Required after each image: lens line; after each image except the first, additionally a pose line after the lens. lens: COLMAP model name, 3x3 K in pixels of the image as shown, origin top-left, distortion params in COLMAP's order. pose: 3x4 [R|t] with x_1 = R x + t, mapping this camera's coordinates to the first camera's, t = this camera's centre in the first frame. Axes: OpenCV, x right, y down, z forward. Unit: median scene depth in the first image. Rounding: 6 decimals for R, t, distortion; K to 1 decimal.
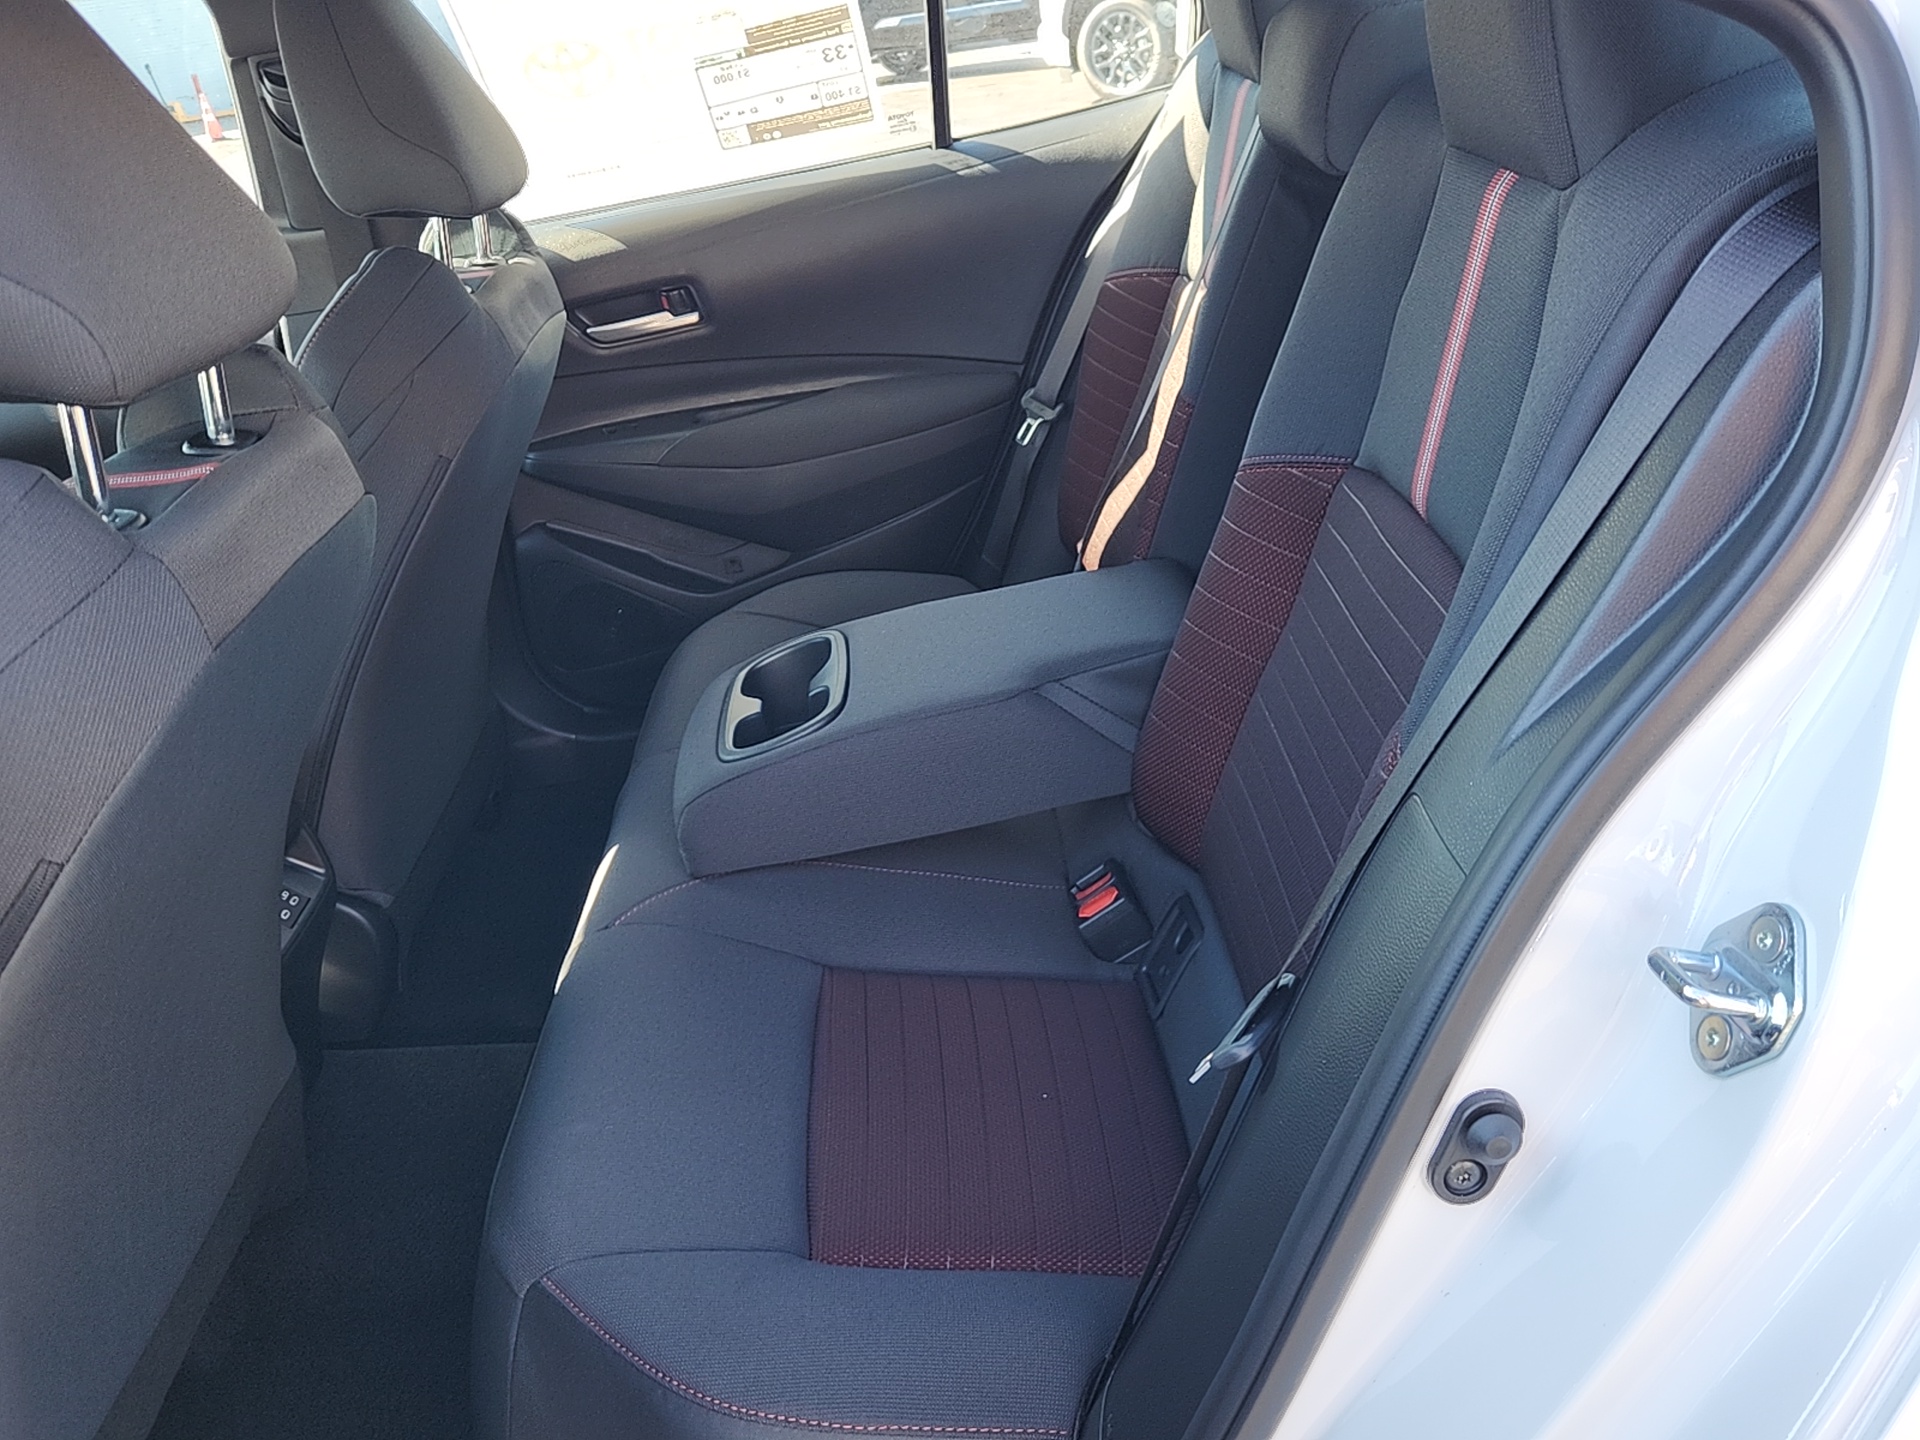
lens RADIAL K [[1654.4, 0, 961.6], [0, 1654.4, 715.0], [0, 0, 1]] dist [0.015917, -0.000541]
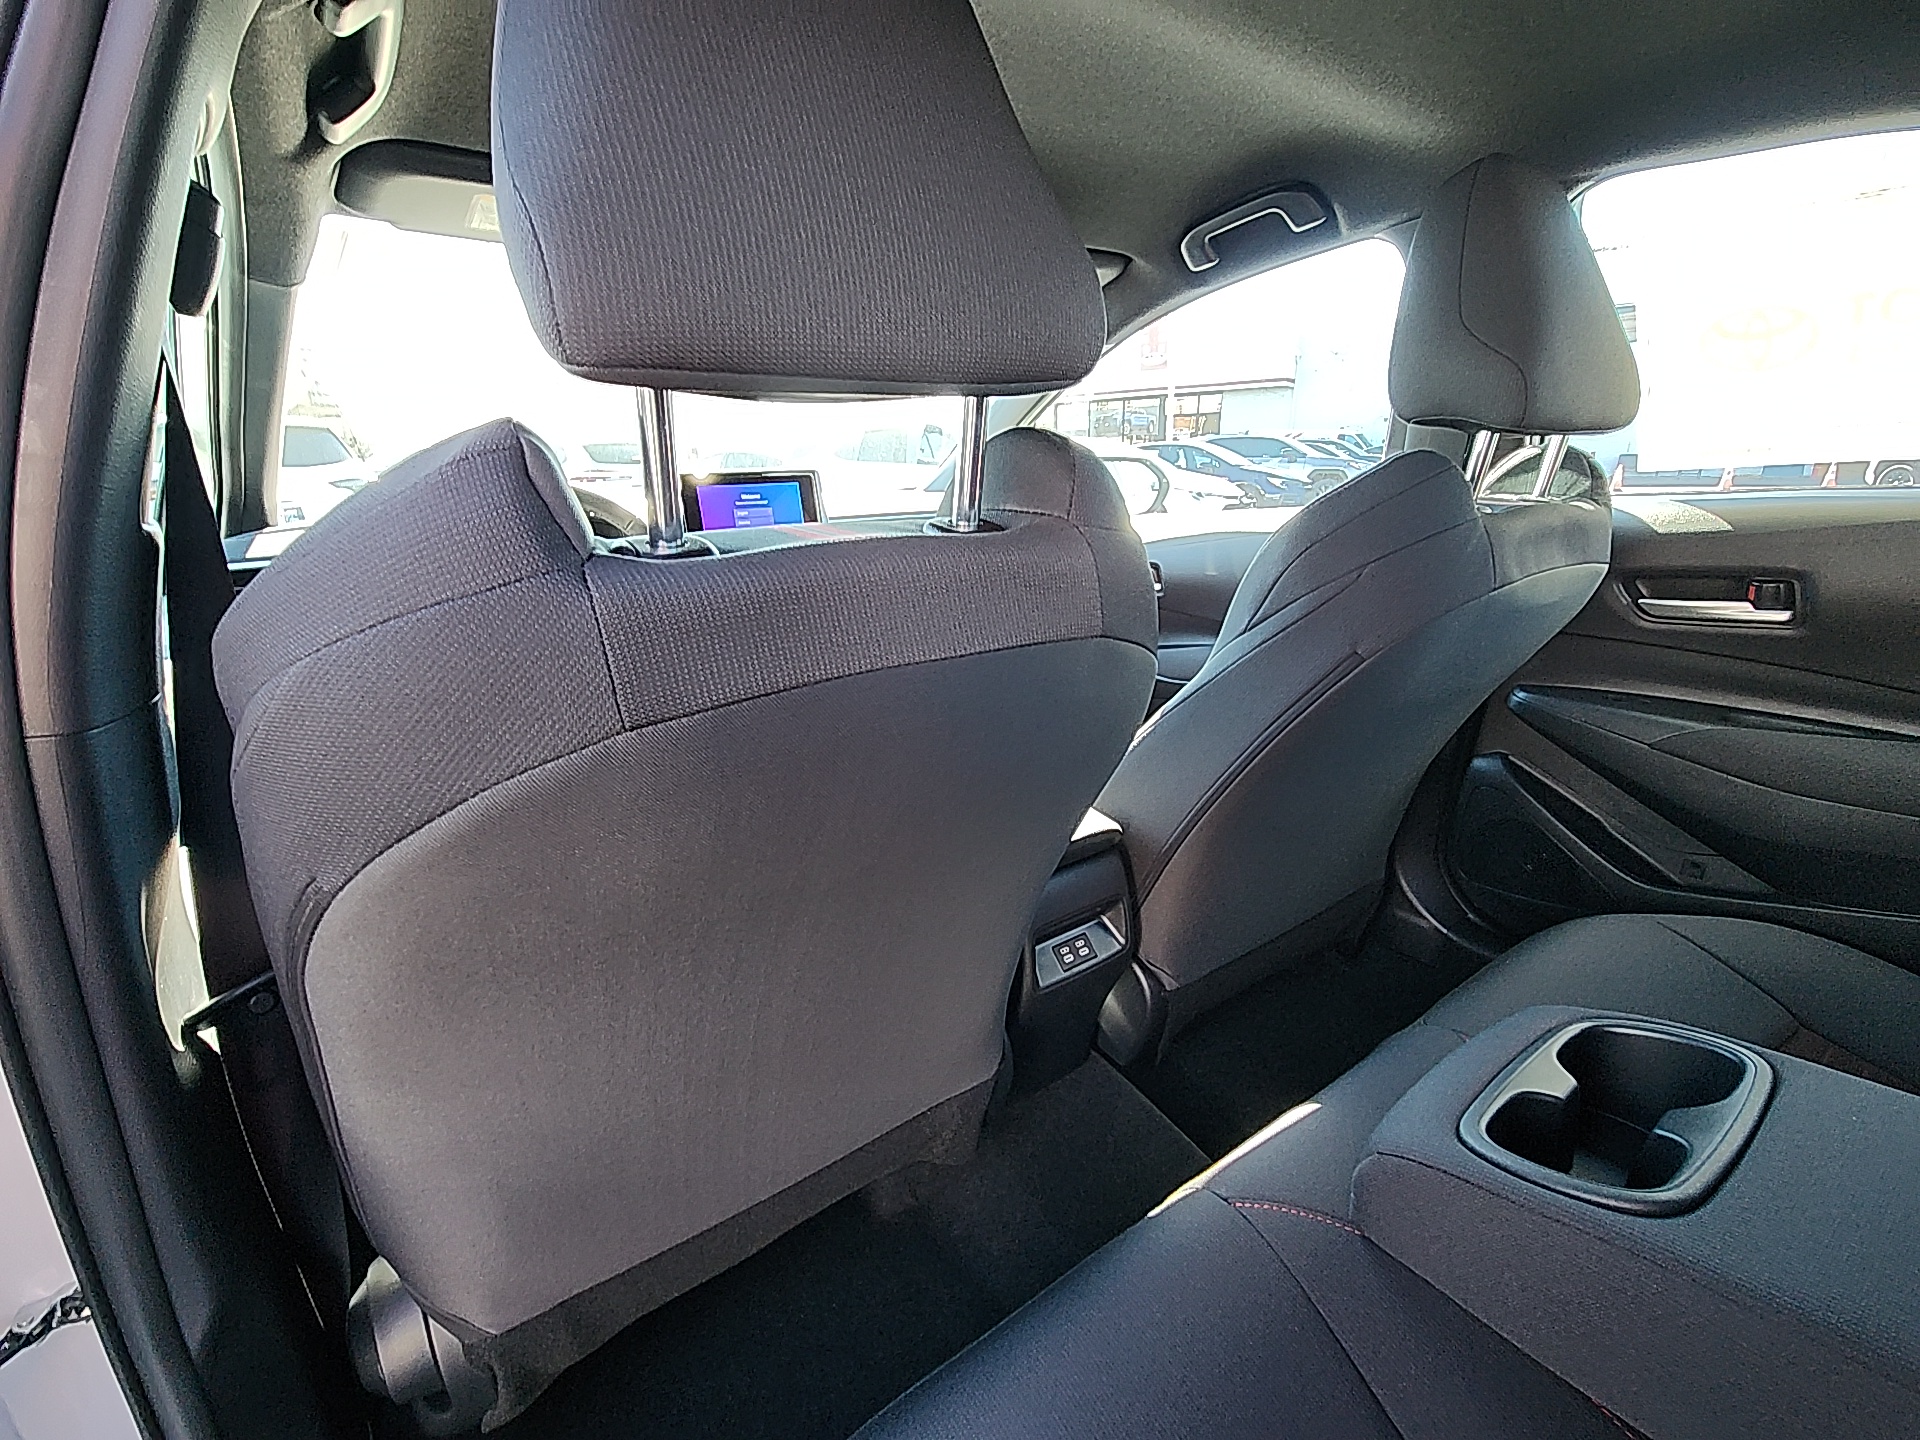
lens RADIAL K [[811.4, 0, 960.6], [0, 811.4, 747.8], [0, 0, 1]] dist [-0.002597, -0.000463]
pose [[0.534352, 0.376883, -0.756589, -0.038197], [-0.396322, 0.902317, 0.169567, -0.069239], [0.746590, 0.209244, 0.631522, 0.393302]]
